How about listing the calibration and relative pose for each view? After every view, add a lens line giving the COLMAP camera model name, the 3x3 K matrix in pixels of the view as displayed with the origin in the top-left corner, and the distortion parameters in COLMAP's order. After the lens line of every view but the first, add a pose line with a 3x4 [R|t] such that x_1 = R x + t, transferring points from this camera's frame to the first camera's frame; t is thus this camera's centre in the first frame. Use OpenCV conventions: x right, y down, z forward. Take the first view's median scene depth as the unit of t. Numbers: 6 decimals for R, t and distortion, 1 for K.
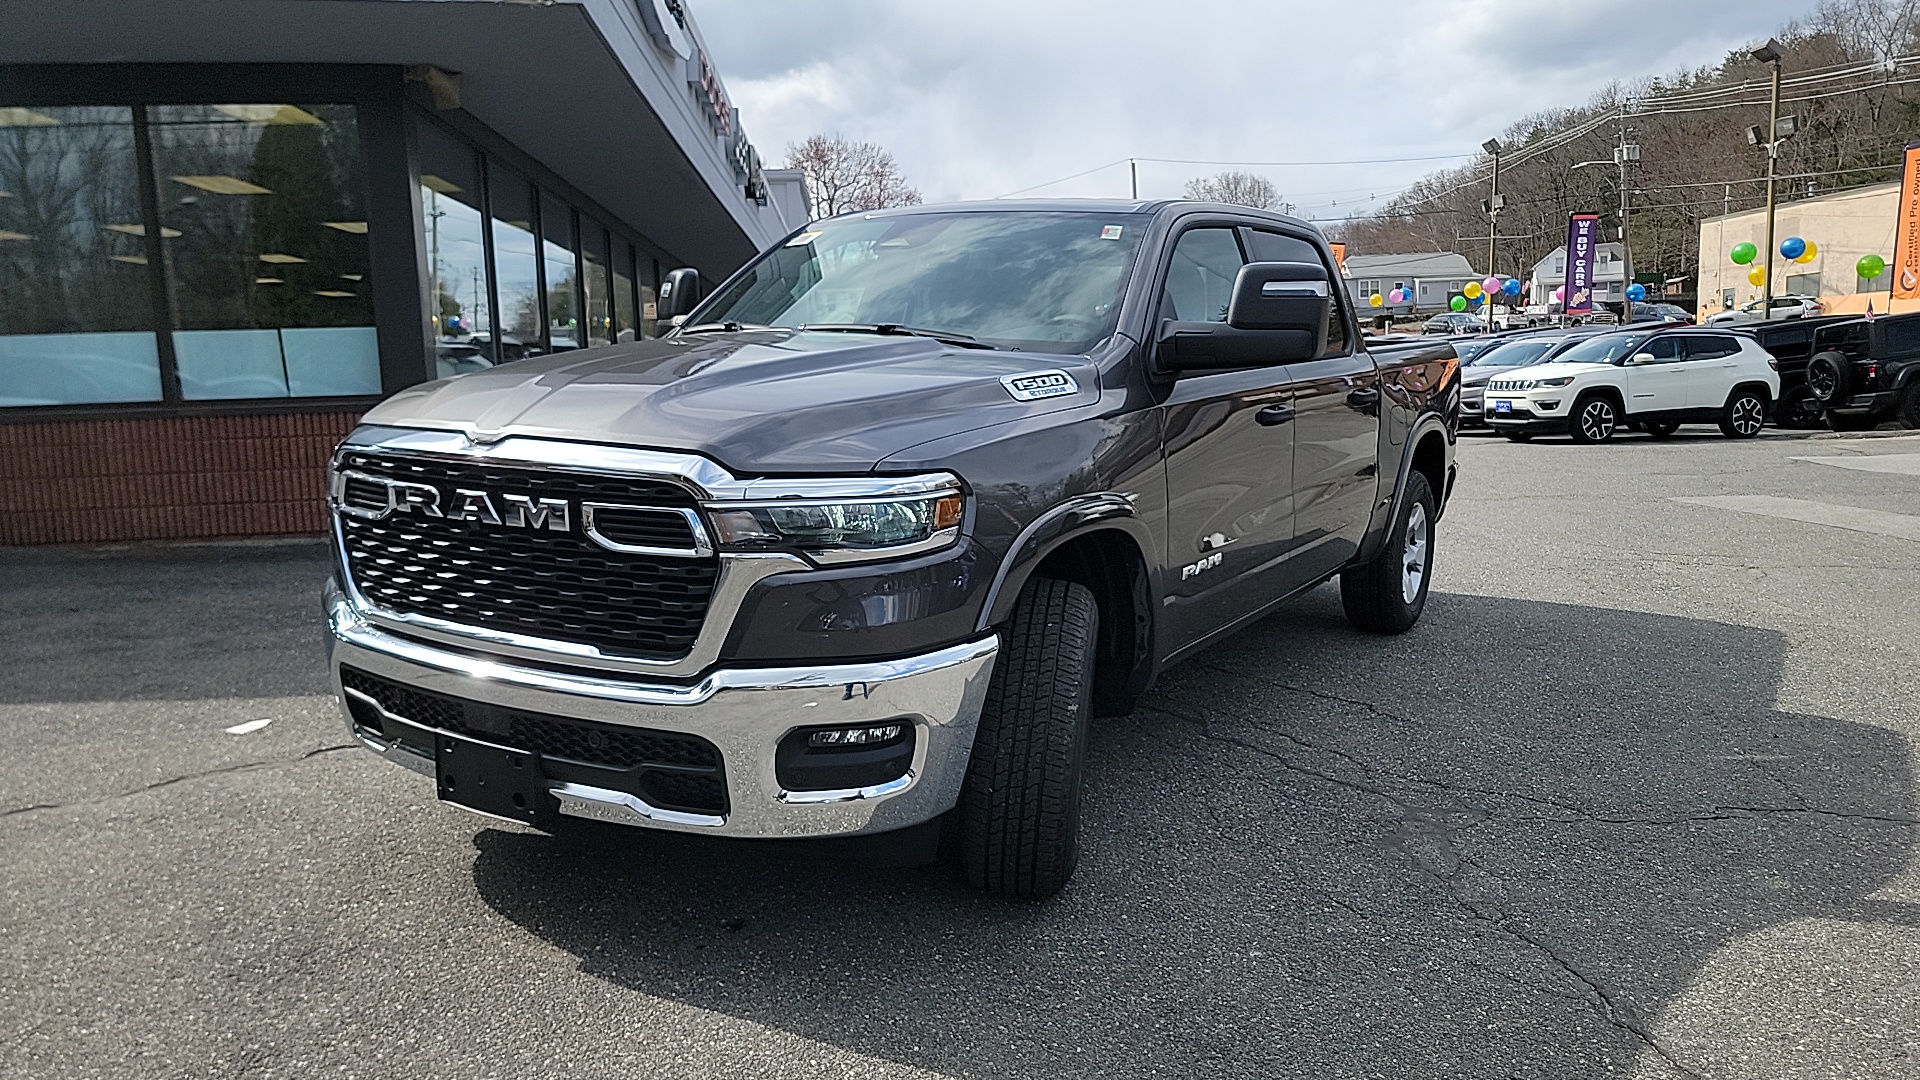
lens RADIAL K [[1376.4, 0, 984.2], [0, 1376.4, 539.0], [0, 0, 1]] dist [0.087145, -0.093894]
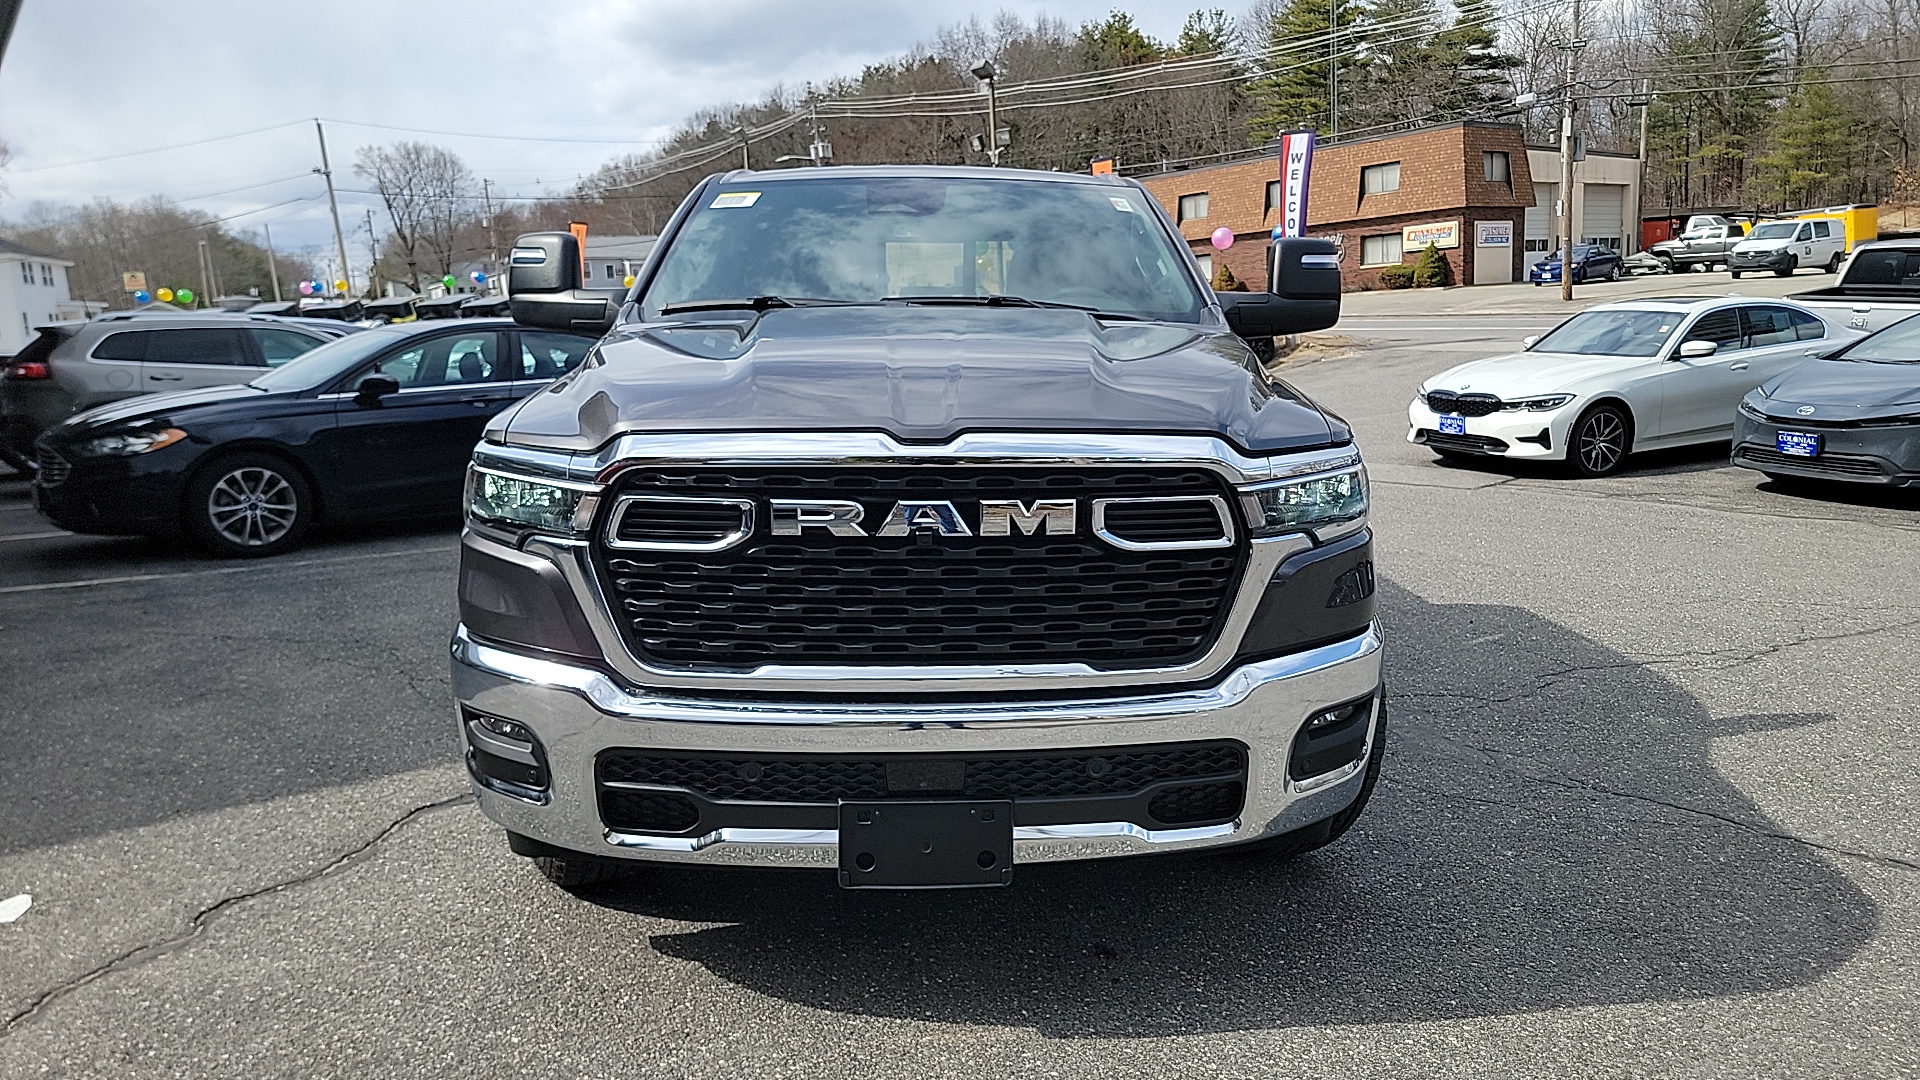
lens RADIAL K [[1376.4, 0, 984.2], [0, 1376.4, 539.0], [0, 0, 1]] dist [0.087145, -0.093894]
pose [[0.831218, -0.098847, 0.547088, -0.792880], [0.092234, 0.994948, 0.039631, -0.040723], [-0.548242, 0.017518, 0.836136, 0.300052]]
